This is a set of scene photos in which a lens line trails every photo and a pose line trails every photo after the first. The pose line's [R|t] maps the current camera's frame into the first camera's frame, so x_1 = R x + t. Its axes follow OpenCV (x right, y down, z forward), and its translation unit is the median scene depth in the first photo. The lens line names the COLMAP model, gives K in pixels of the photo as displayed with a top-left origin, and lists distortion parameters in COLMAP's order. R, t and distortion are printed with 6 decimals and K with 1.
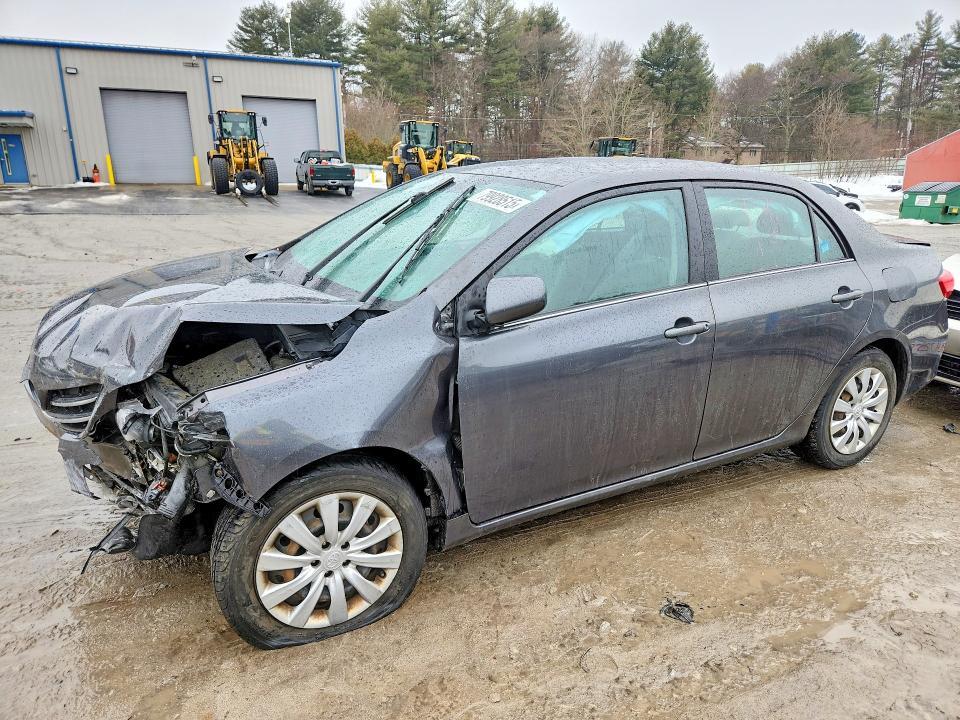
lens RADIAL K [[570.5, 0, 480.0], [0, 570.5, 360.0], [0, 0, 1]] dist [0.001416, -0.000958]
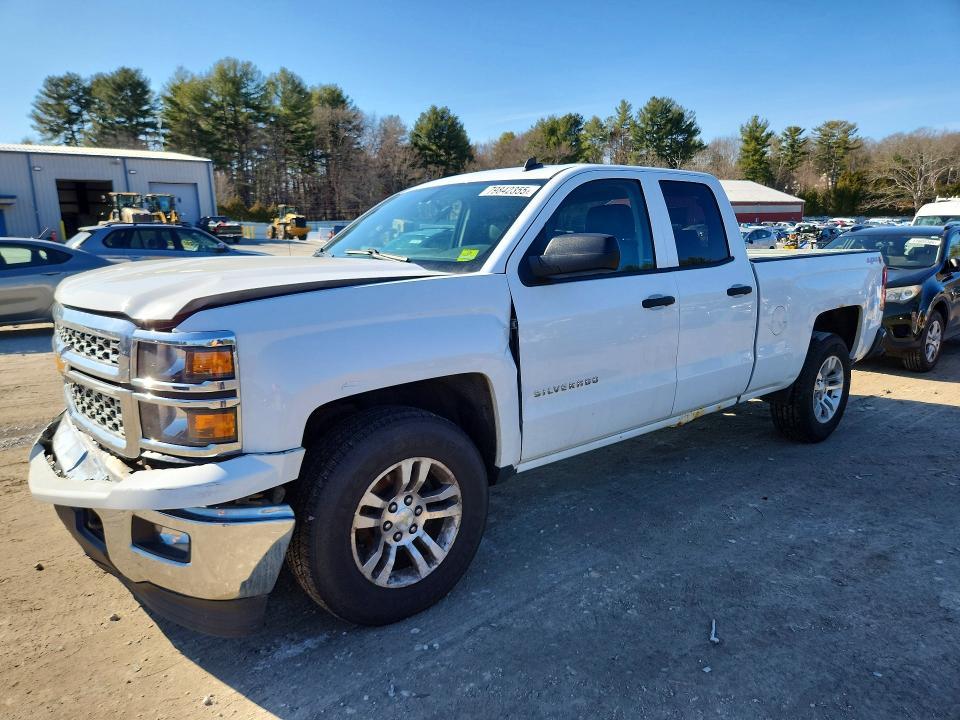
lens RADIAL K [[570.5, 0, 480.0], [0, 570.5, 360.0], [0, 0, 1]] dist [0.001416, -0.000958]
pose [[0.941355, -0.088282, 0.325665, -0.031775], [0.111806, 0.992251, -0.054200, 0.049349], [-0.318357, 0.087432, 0.943930, -0.174956]]
